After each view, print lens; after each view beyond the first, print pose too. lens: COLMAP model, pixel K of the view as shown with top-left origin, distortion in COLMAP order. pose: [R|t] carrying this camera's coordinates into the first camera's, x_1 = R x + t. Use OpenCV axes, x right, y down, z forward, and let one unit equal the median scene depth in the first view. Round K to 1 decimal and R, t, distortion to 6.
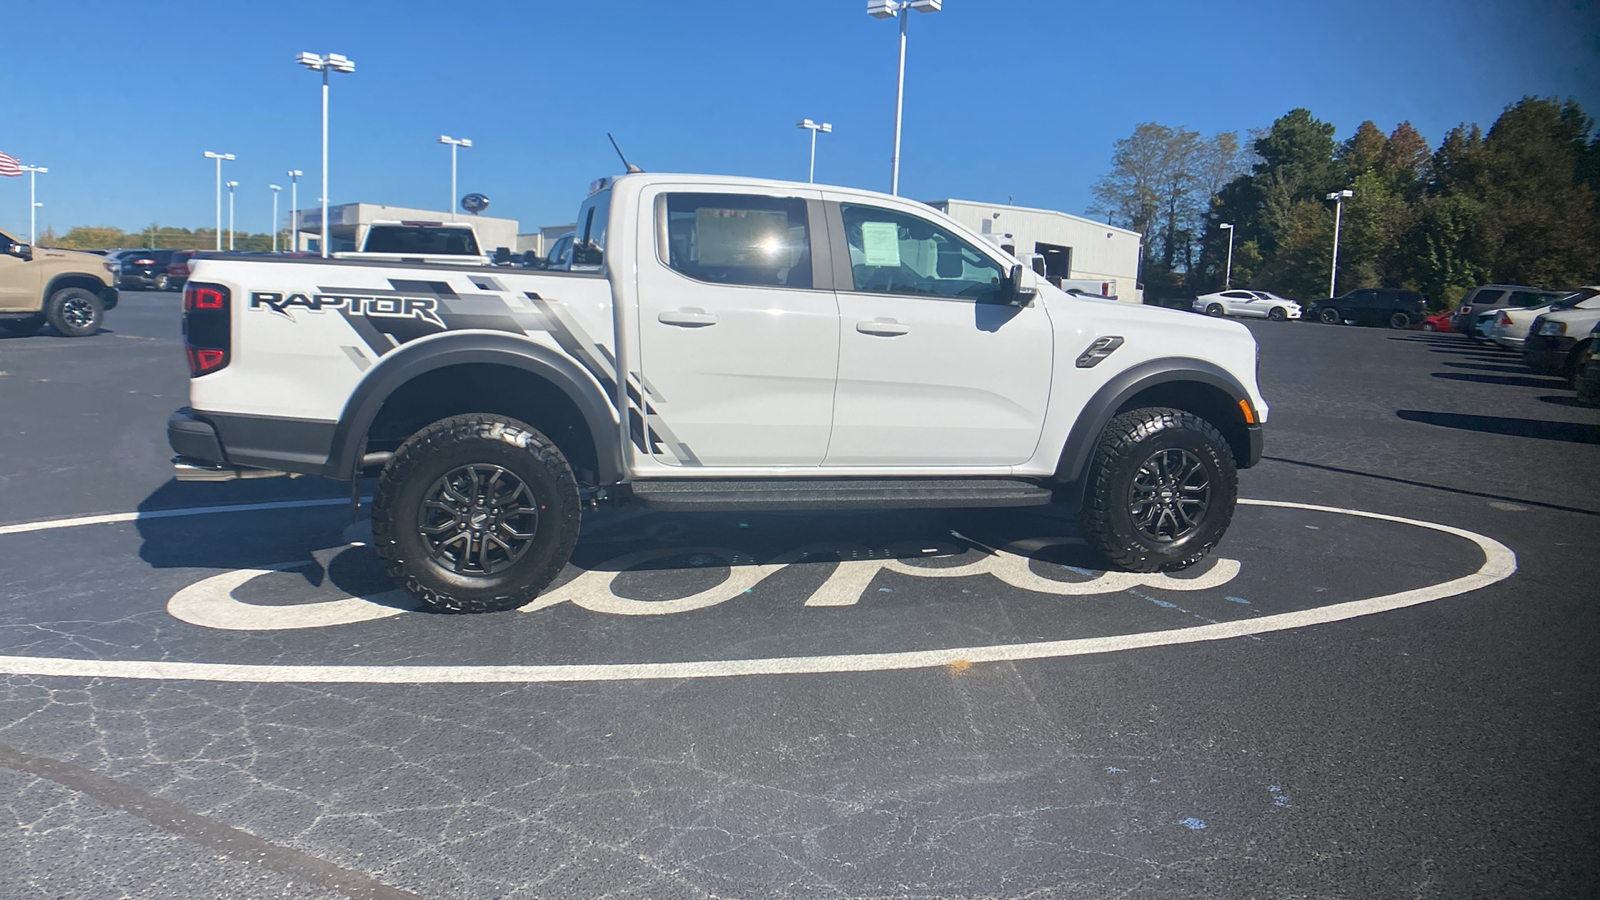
lens RADIAL K [[1032.6, 0, 765.7], [0, 1032.6, 397.9], [0, 0, 1]] dist [0.003591, -0.028074]
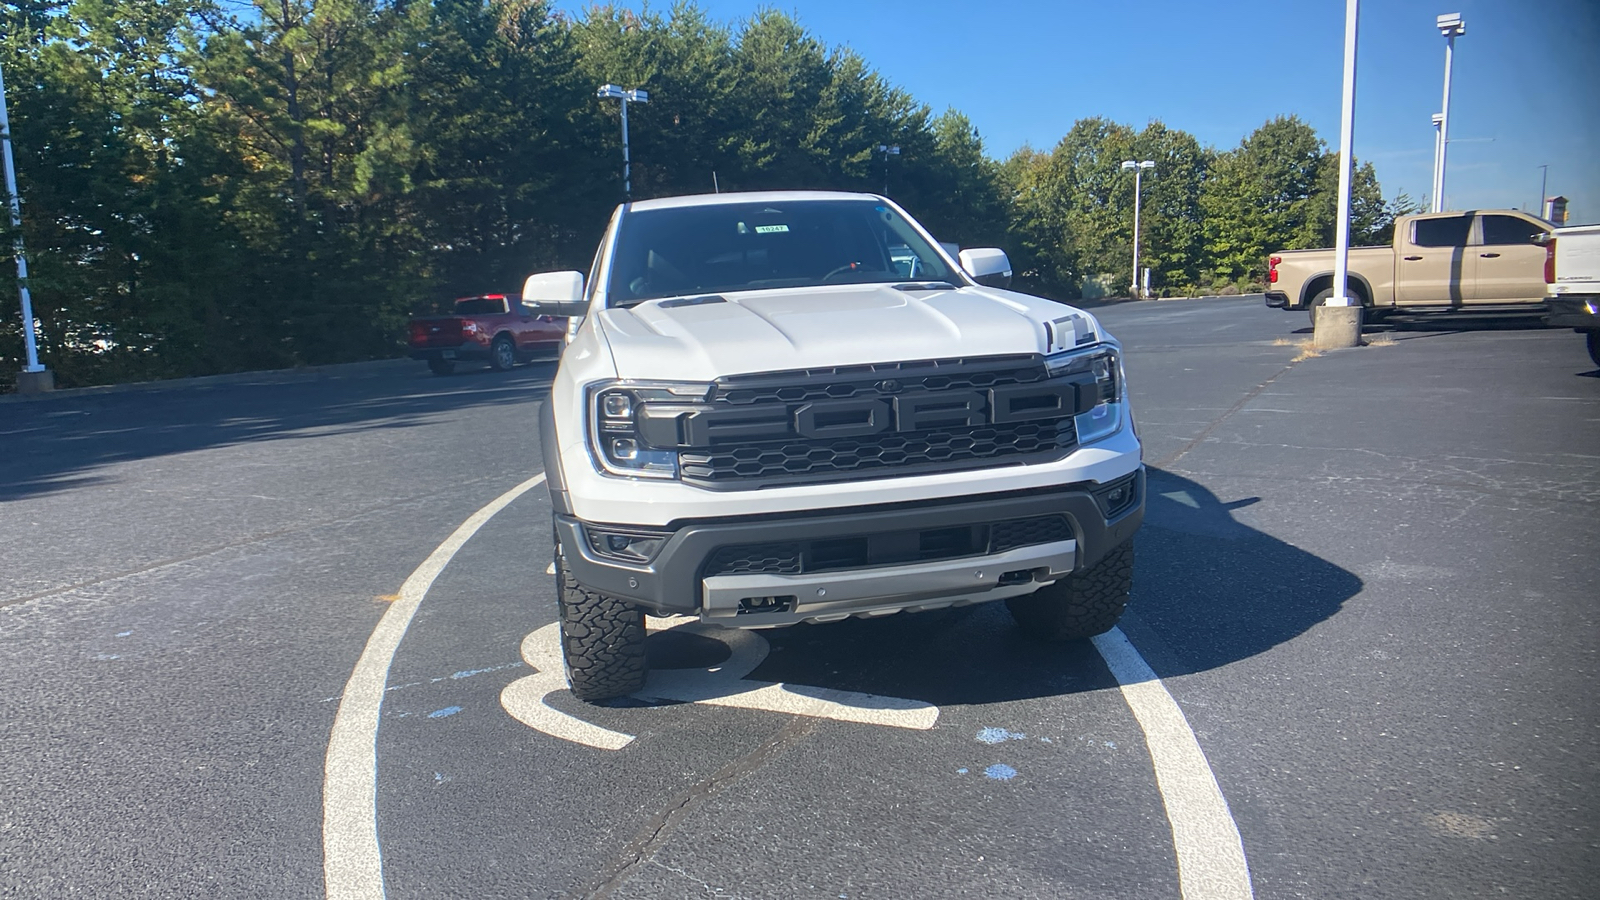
lens RADIAL K [[1053.7, 0, 787.6], [0, 1053.7, 422.3], [0, 0, 1]] dist [0.009259, -0.035267]
pose [[-0.089020, 0.105526, -0.990424, 1.250089], [-0.067332, 0.991460, 0.111688, -0.123701], [0.993751, 0.076630, -0.081155, 1.378812]]
